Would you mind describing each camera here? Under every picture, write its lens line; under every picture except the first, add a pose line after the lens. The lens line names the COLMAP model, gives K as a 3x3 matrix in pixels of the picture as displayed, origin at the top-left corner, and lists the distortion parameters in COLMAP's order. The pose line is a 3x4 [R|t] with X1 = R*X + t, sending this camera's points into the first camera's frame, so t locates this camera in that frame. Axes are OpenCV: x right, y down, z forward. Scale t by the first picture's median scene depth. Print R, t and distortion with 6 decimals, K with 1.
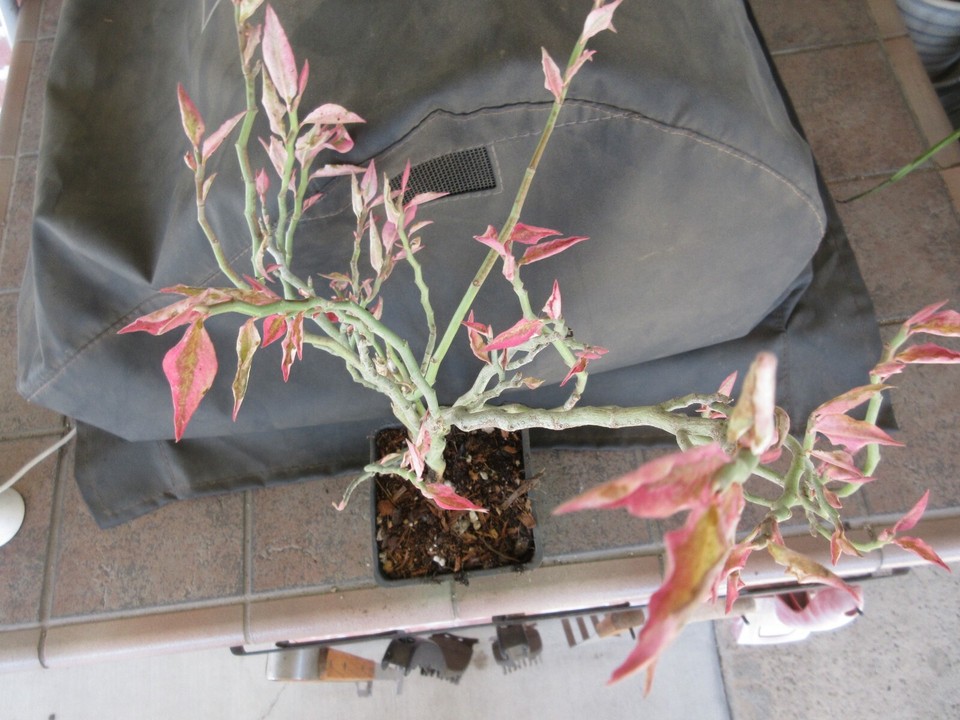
lens RADIAL K [[717.8, 0, 480.0], [0, 717.8, 360.0], [0, 0, 1]] dist [0.001530, 0.000268]
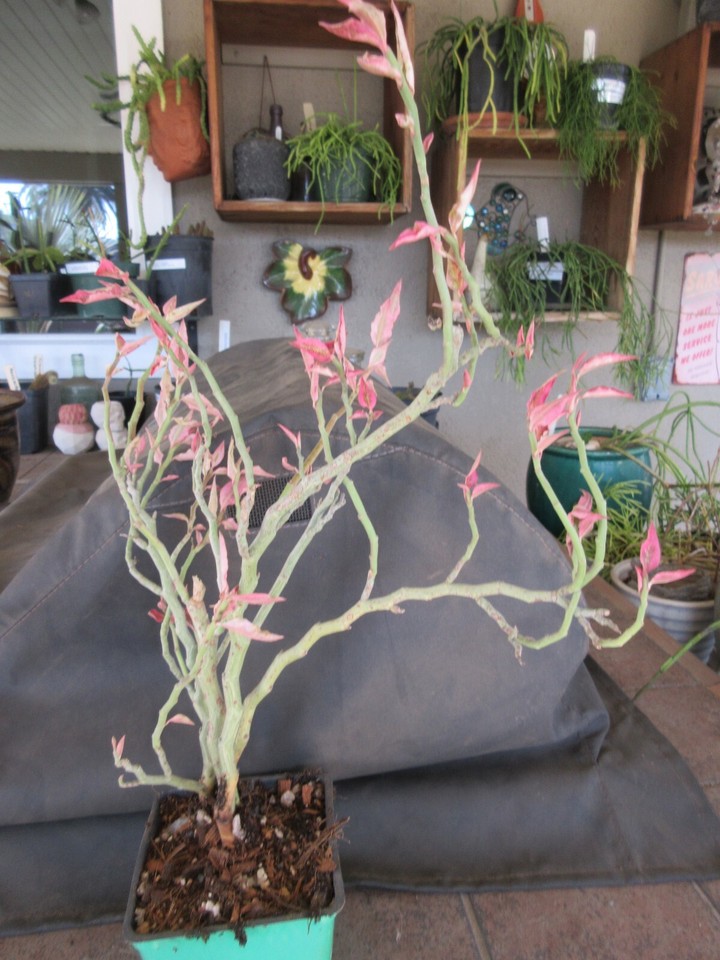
lens RADIAL K [[717.8, 0, 360.0], [0, 717.8, 480.0], [0, 0, 1]] dist [0.001530, 0.000268]
pose [[0.997490, 0.058598, 0.039742, 0.043629], [-0.003365, 0.599901, -0.800067, 0.600816], [-0.070724, 0.797925, 0.598593, 0.139279]]
